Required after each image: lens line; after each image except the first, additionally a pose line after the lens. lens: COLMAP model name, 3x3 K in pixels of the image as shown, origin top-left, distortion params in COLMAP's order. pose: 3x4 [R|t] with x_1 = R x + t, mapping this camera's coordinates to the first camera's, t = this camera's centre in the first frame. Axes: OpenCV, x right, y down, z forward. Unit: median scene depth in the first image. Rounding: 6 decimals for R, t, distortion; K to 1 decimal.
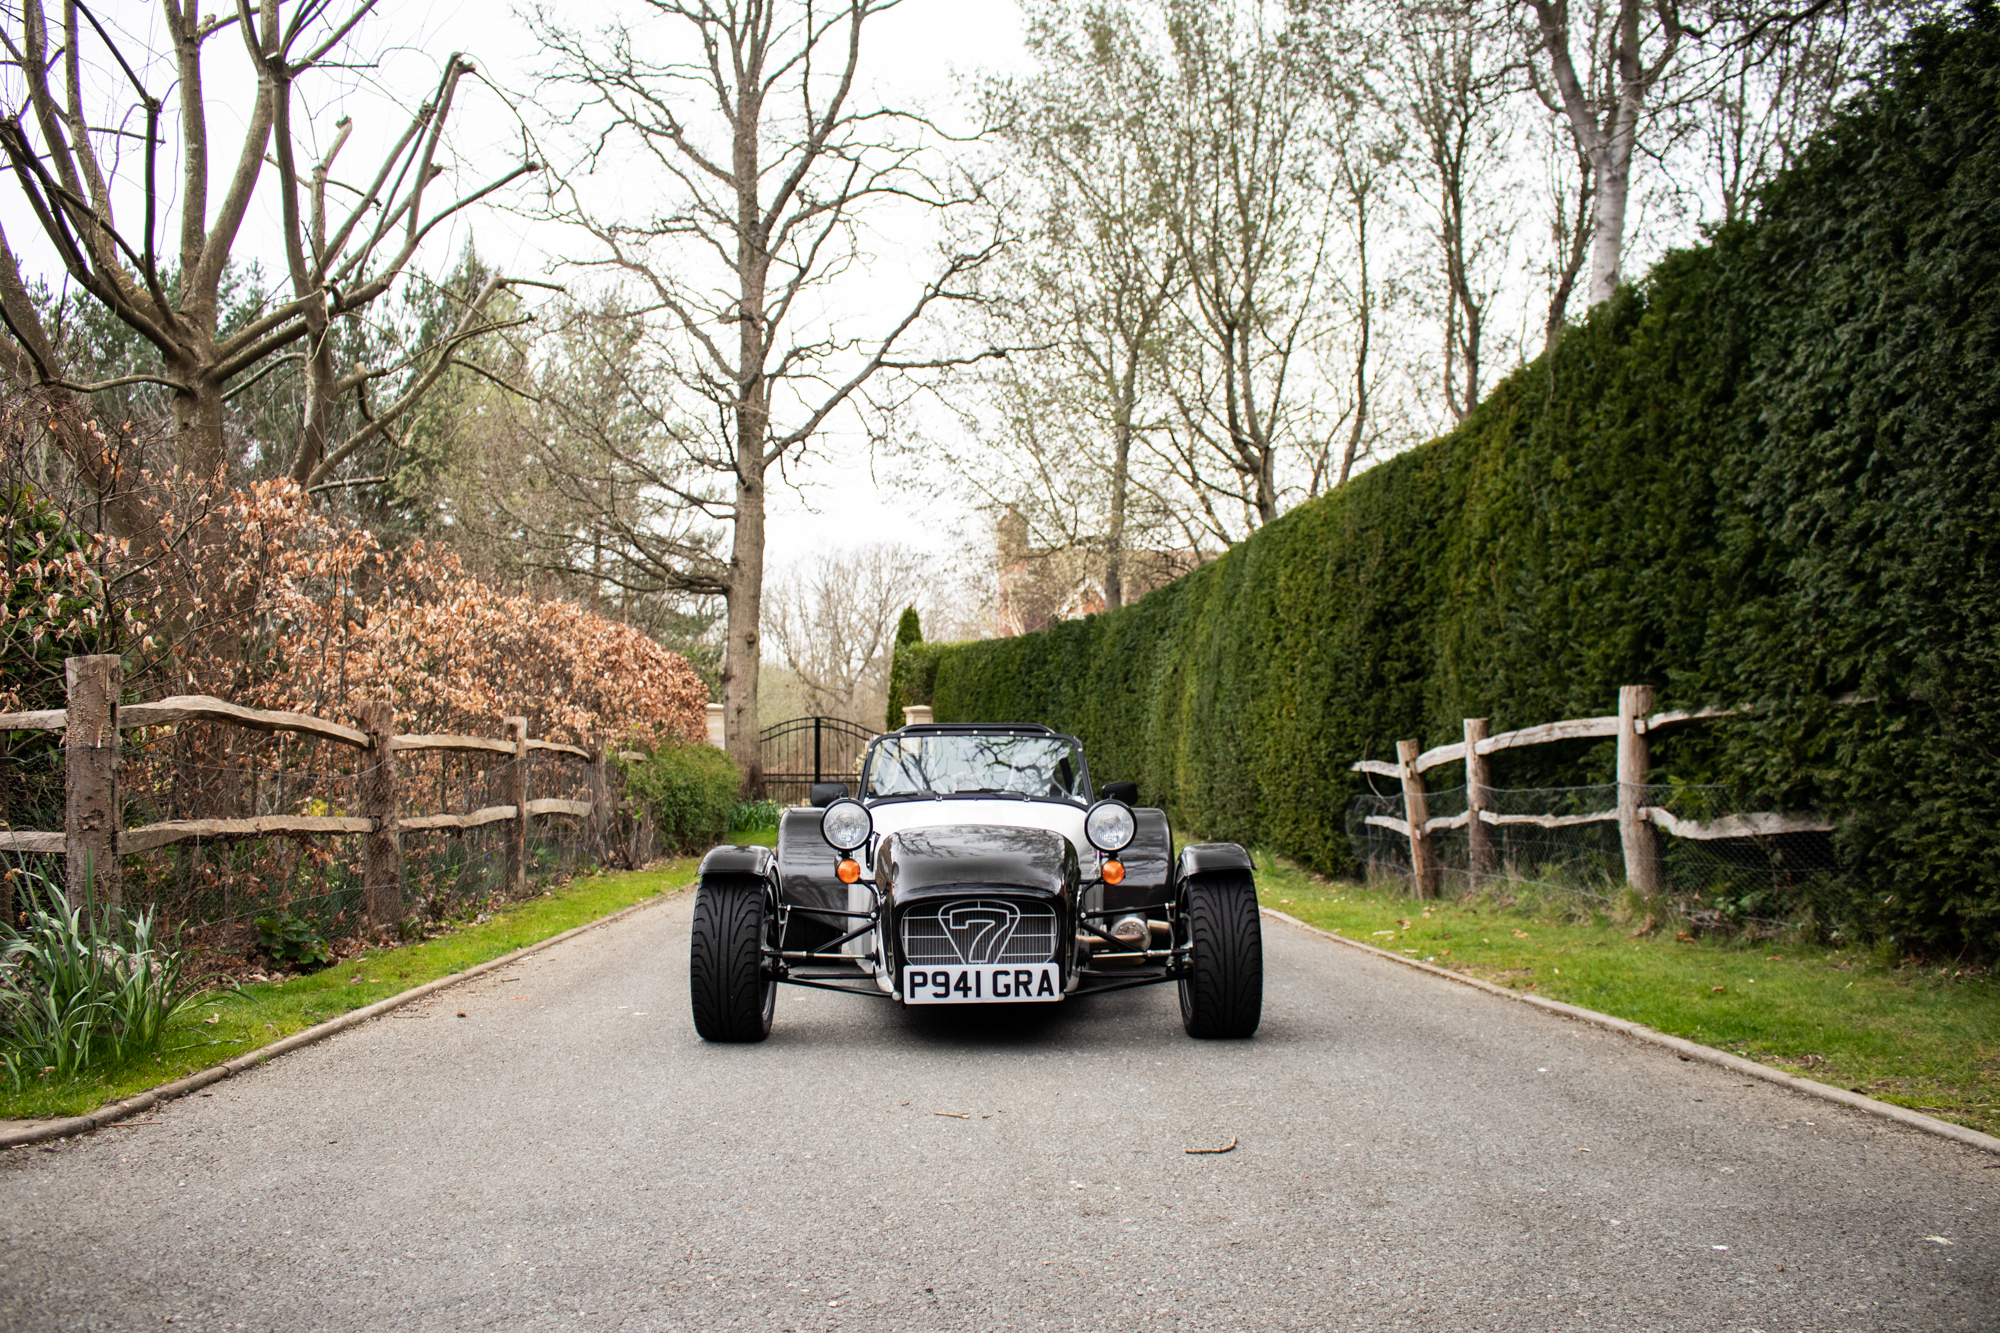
lens RADIAL K [[1645.4, 0, 1000.1], [0, 1645.4, 666.7], [0, 0, 1]] dist [-0.154752, 0.111495]
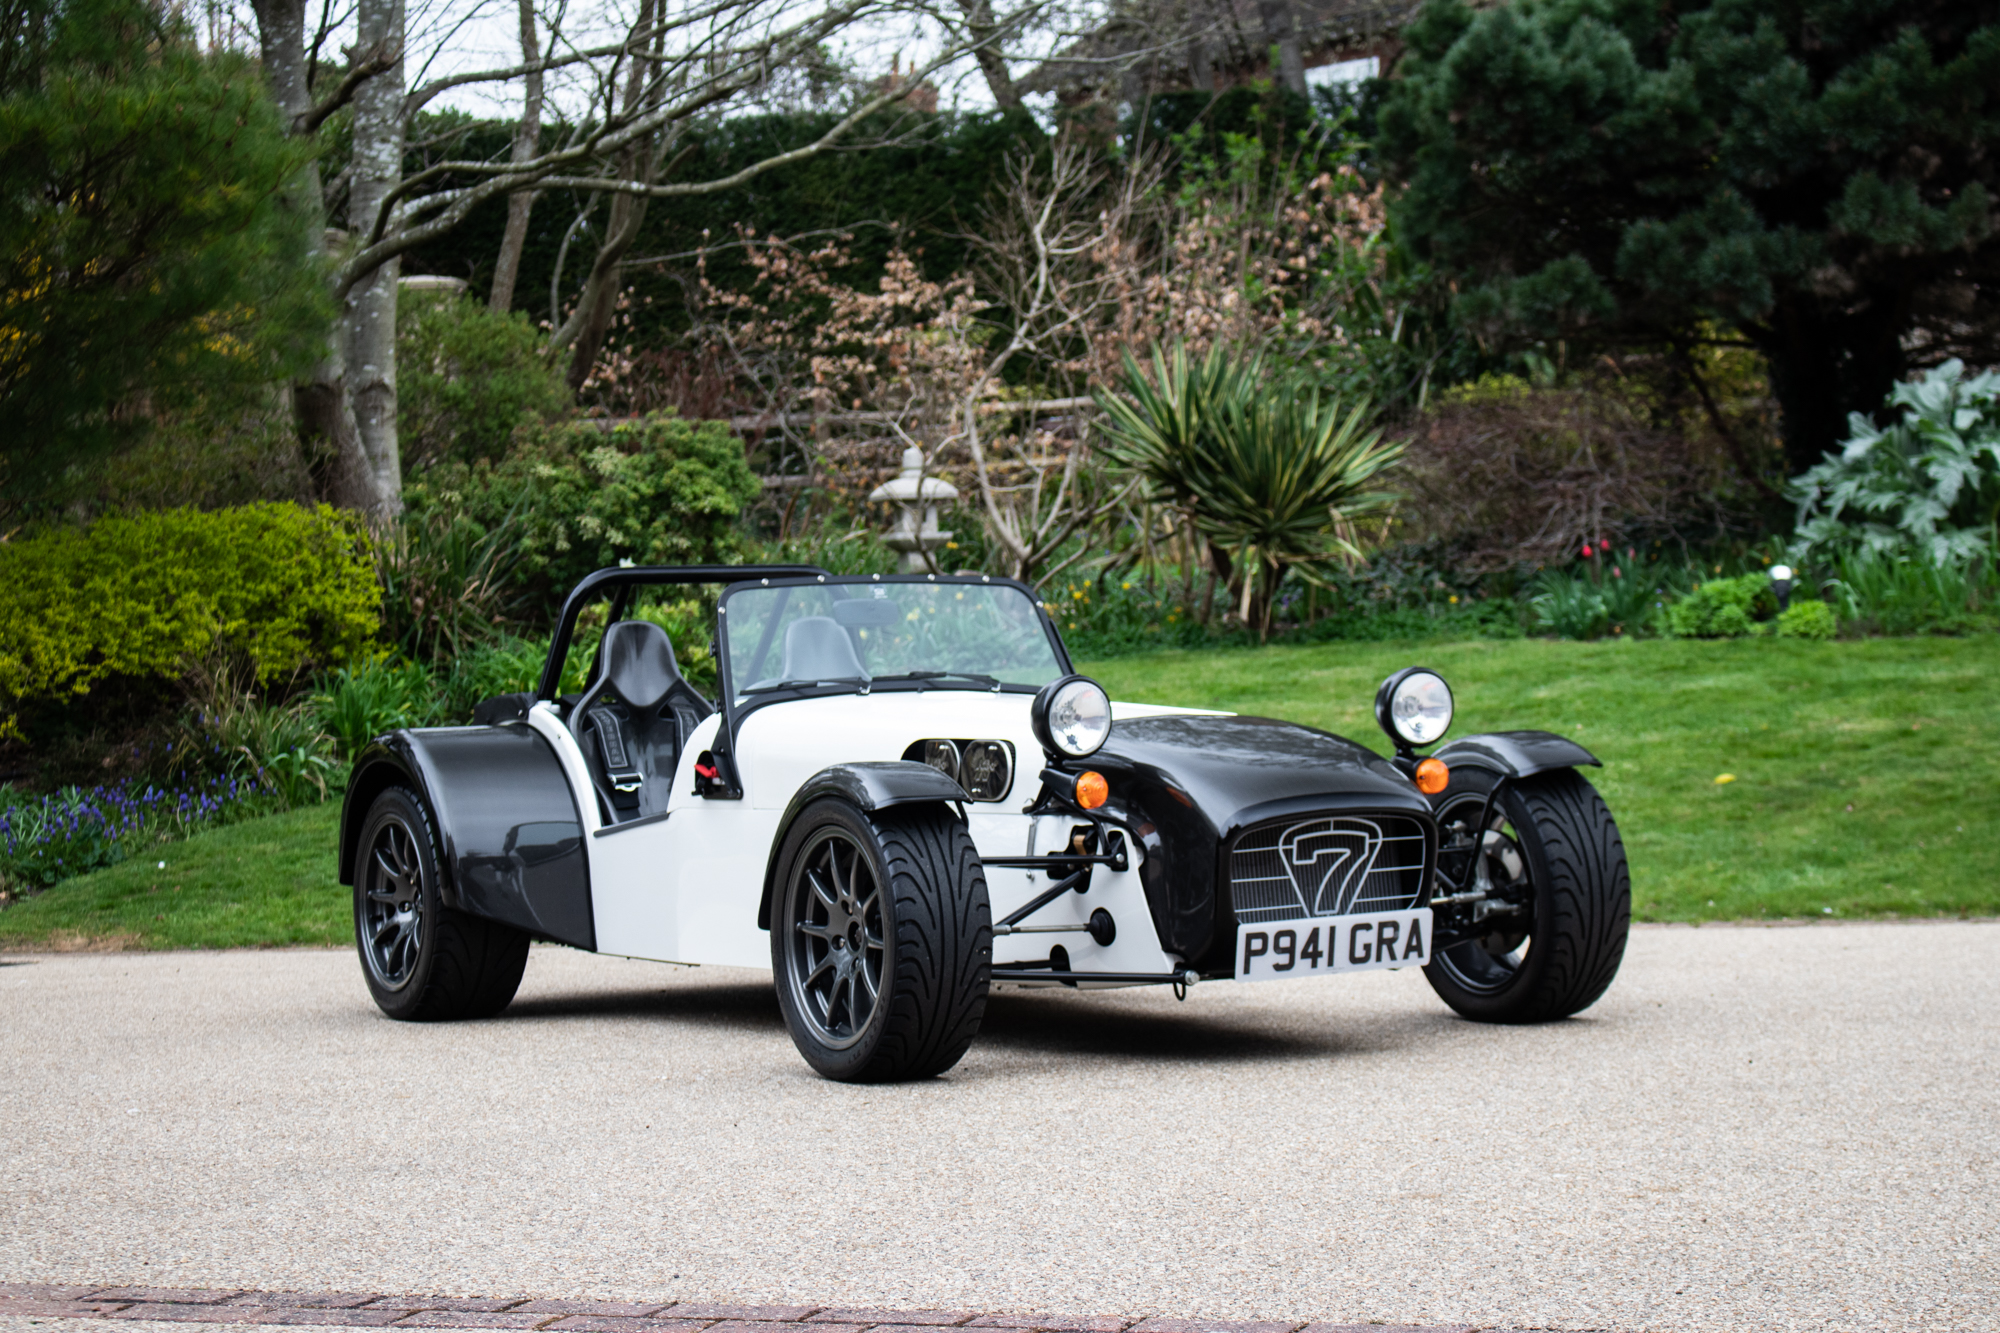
lens RADIAL K [[3818.6, 0, 999.7], [0, 3818.6, 666.9], [0, 0, 1]] dist [0.009706, 0.025596]
pose [[0.875608, -0.023805, 0.482436, -0.549376], [-0.002673, 0.998531, 0.054123, -0.001404], [-0.483016, -0.048680, 0.874257, -0.176776]]
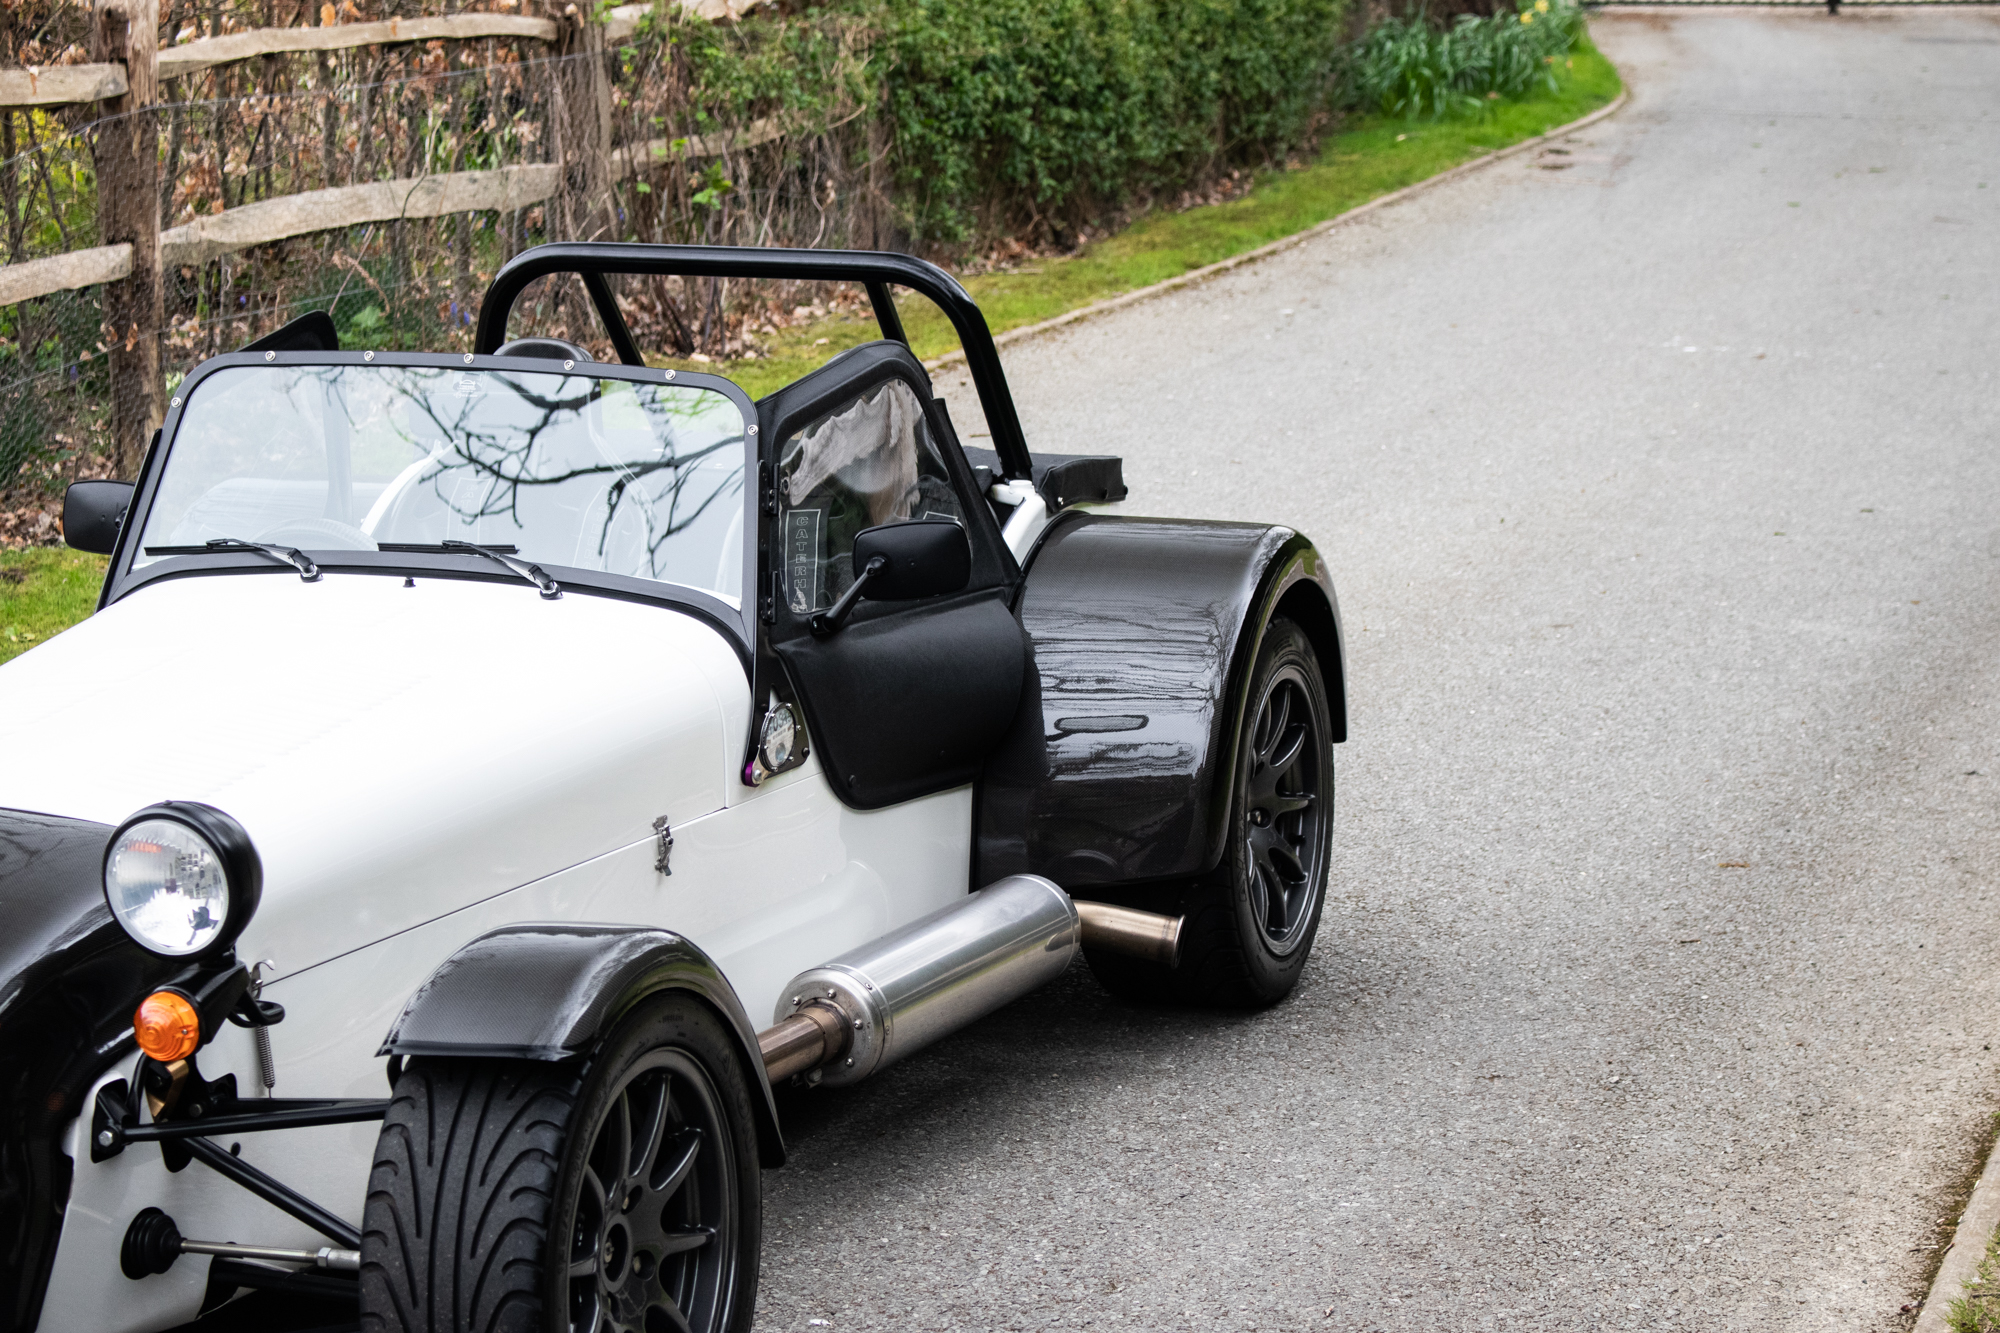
lens RADIAL K [[4764.4, 0, 1003.9], [0, 4764.4, 648.0], [0, 0, 1]] dist [0.018482, 0.253656]
pose [[0.938105, 0.062676, -0.340632, 0.362564], [0.023995, 0.969366, 0.244445, -0.117949], [0.345519, -0.237488, 0.907864, 0.136509]]
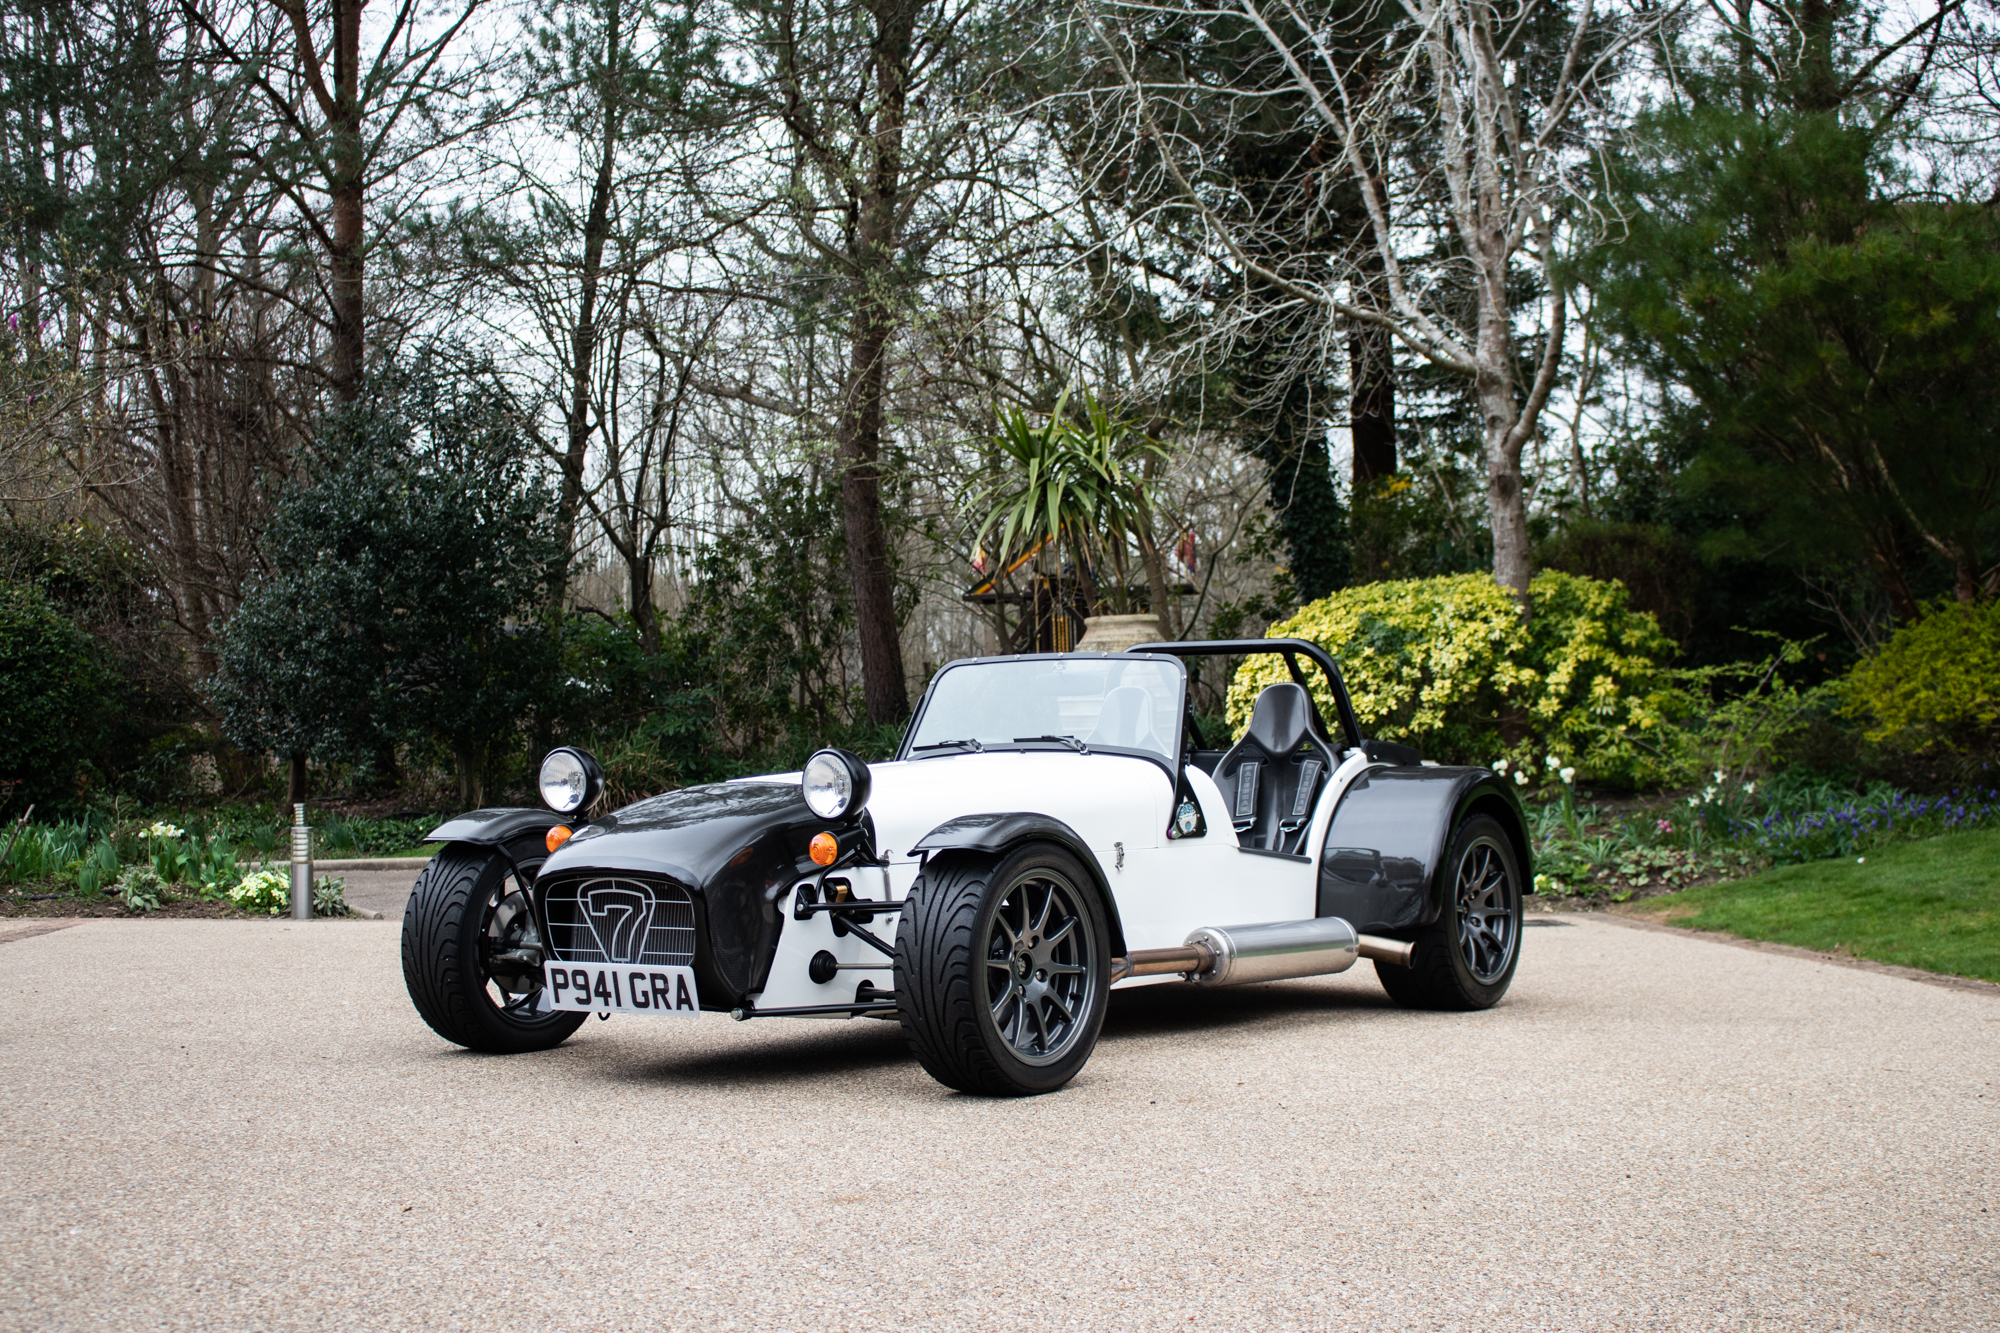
lens RADIAL K [[2591.4, 0, 1000.9], [0, 2591.4, 670.5], [0, 0, 1]] dist [-0.029448, -0.015149]
pose [[0.812841, -0.018542, -0.582191, 0.527733], [0.044799, 0.998523, 0.030746, 0.010165], [0.580761, -0.051073, 0.812471, 0.080942]]
